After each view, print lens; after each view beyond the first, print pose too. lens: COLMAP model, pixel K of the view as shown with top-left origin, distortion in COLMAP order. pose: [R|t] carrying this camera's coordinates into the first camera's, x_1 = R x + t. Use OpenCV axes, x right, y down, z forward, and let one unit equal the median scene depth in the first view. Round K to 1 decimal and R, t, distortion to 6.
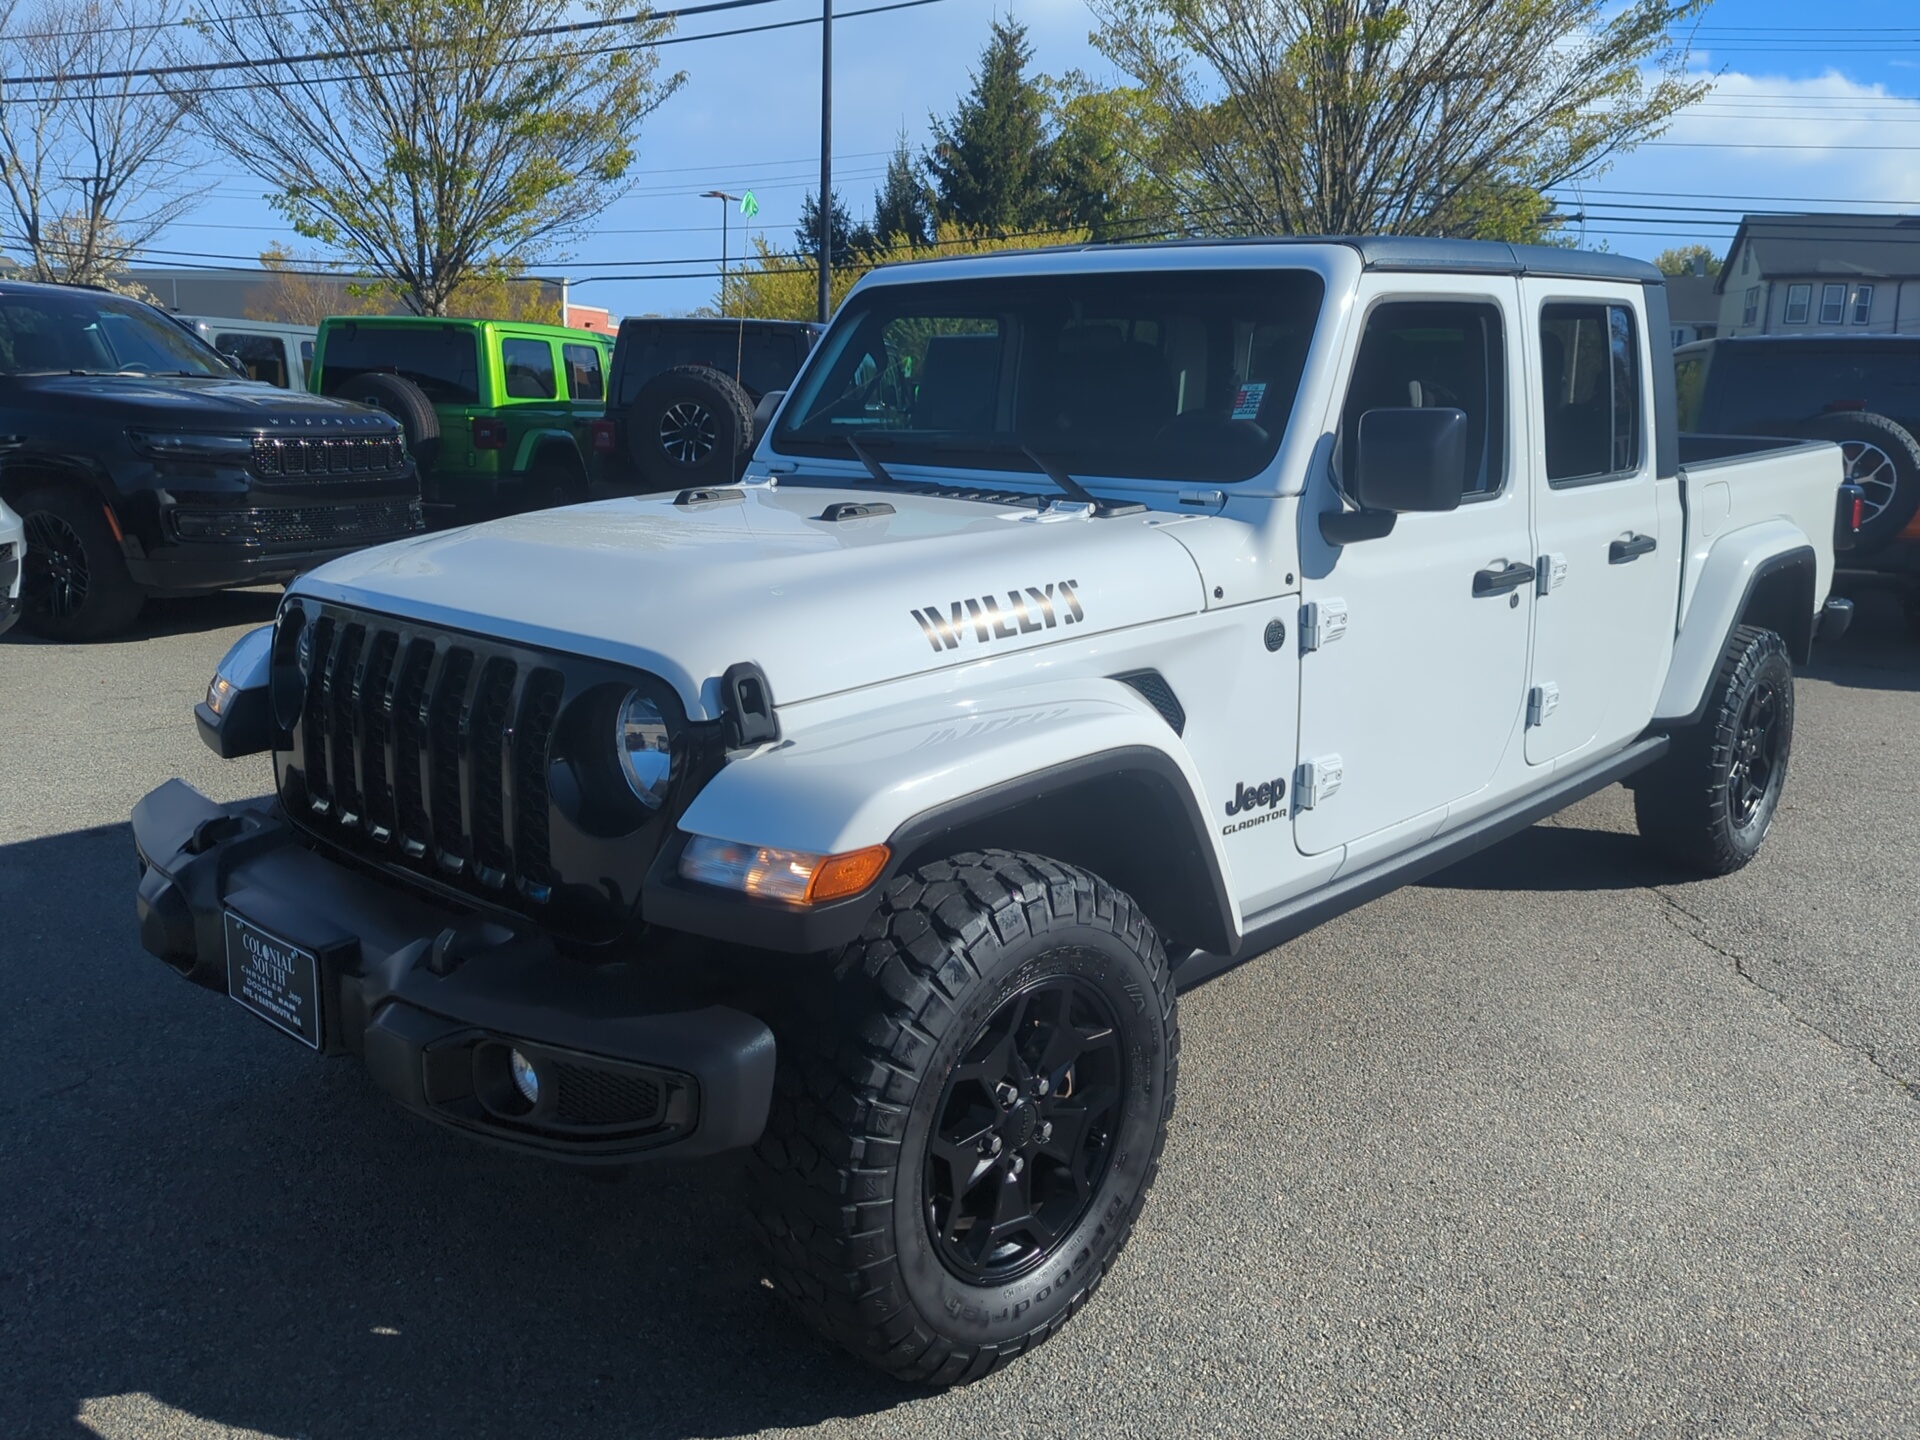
lens RADIAL K [[1562.4, 0, 982.1], [0, 1562.4, 694.7], [0, 0, 1]] dist [0.049133, -0.036705]
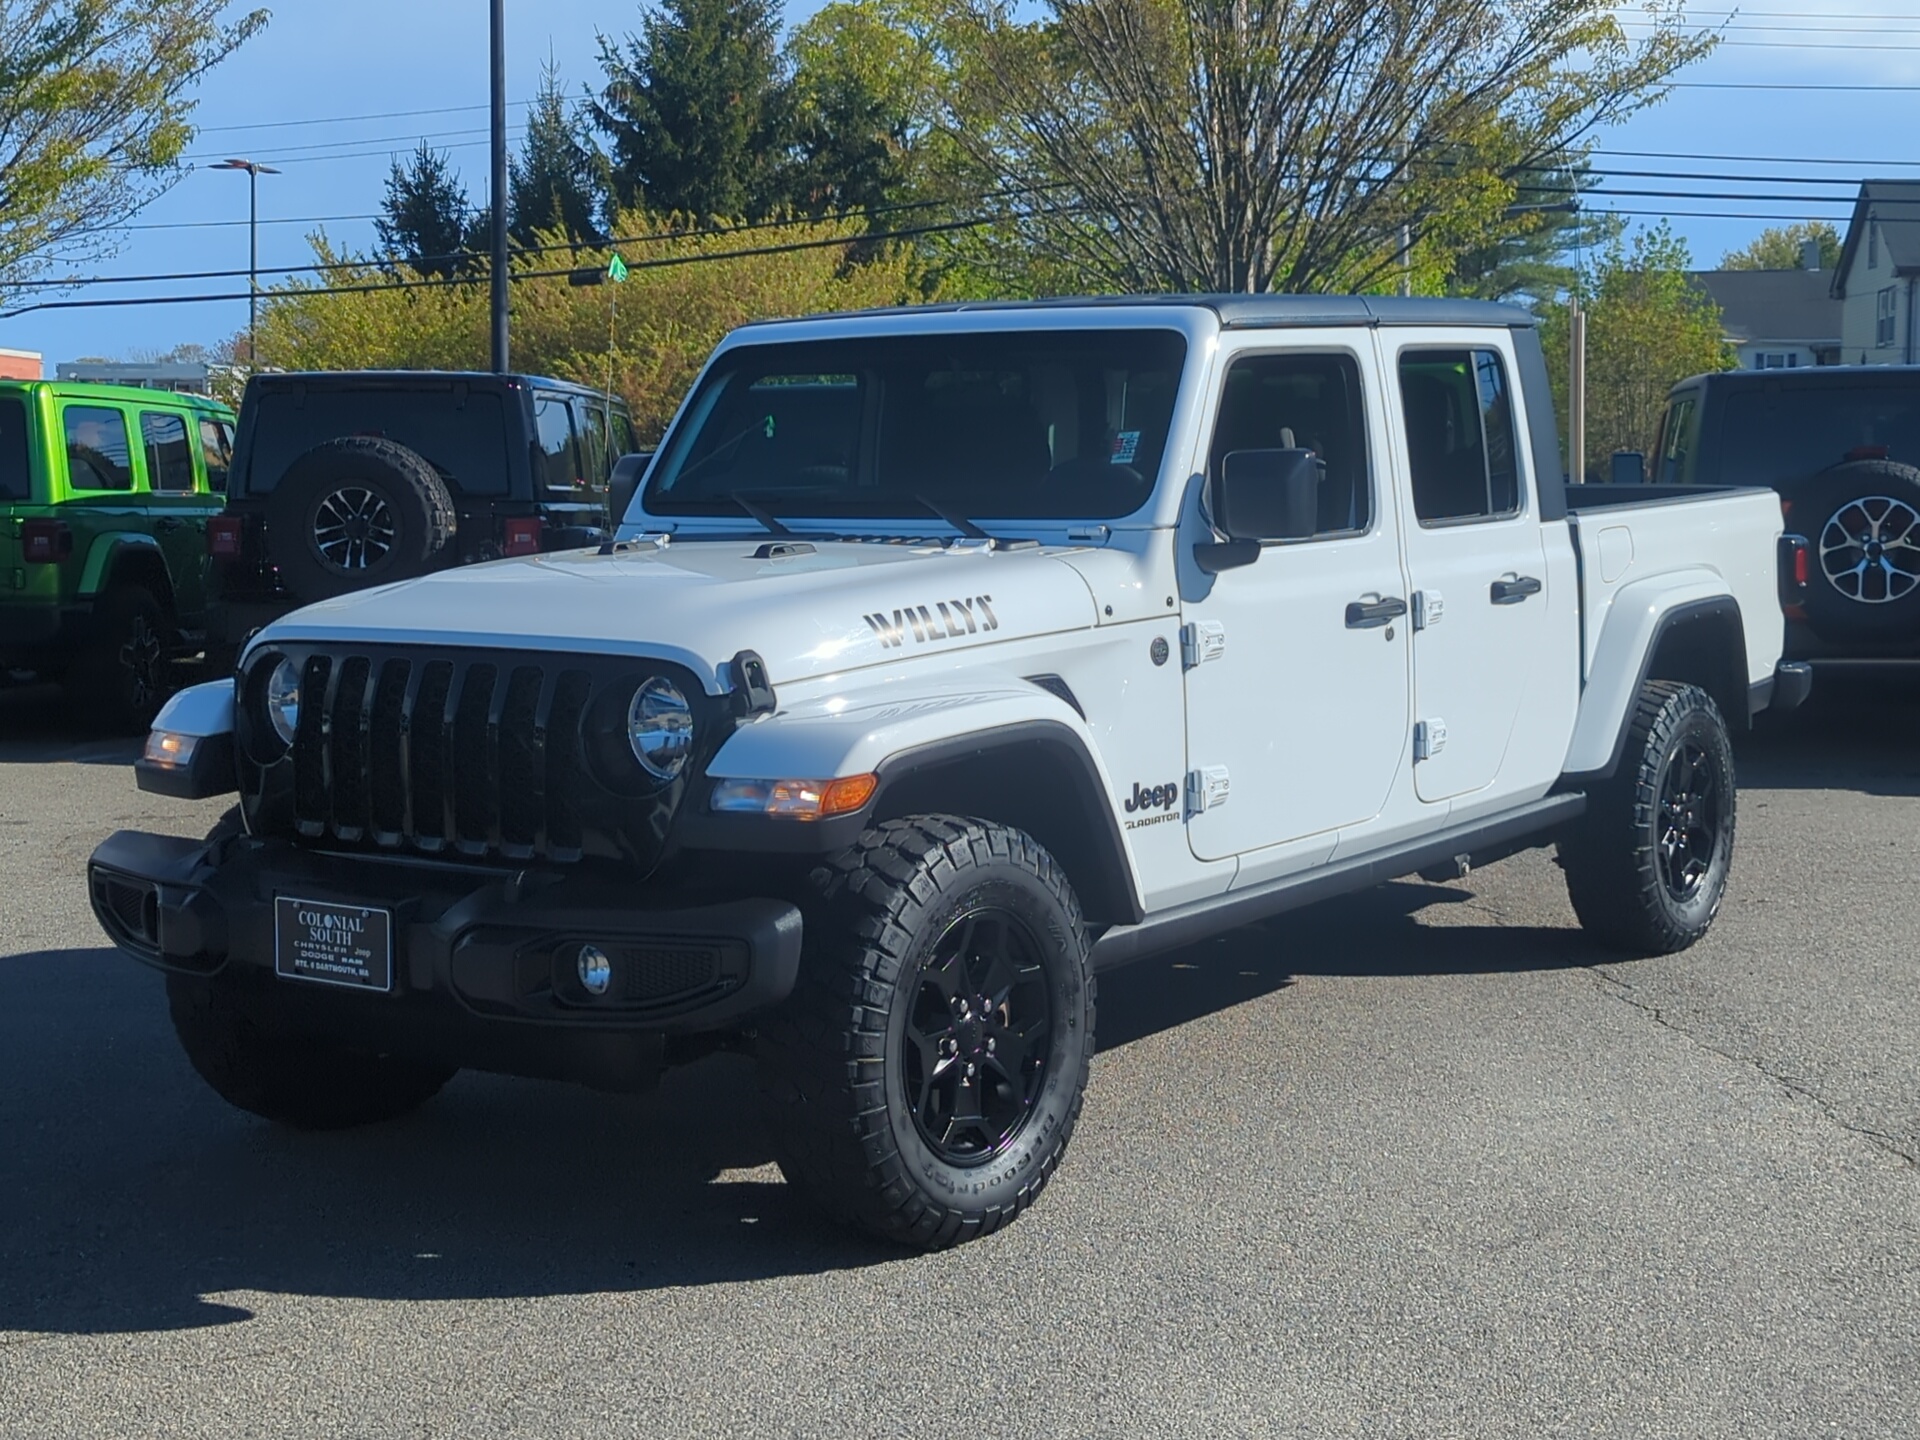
lens RADIAL K [[2698.1, 0, 1007.7], [0, 2698.1, 658.9], [0, 0, 1]] dist [0.212689, -1.043497]
pose [[0.992284, -0.033903, 0.119261, -0.126242], [0.048225, 0.991683, -0.119329, 0.160685], [-0.114223, 0.124160, 0.985666, -0.742317]]
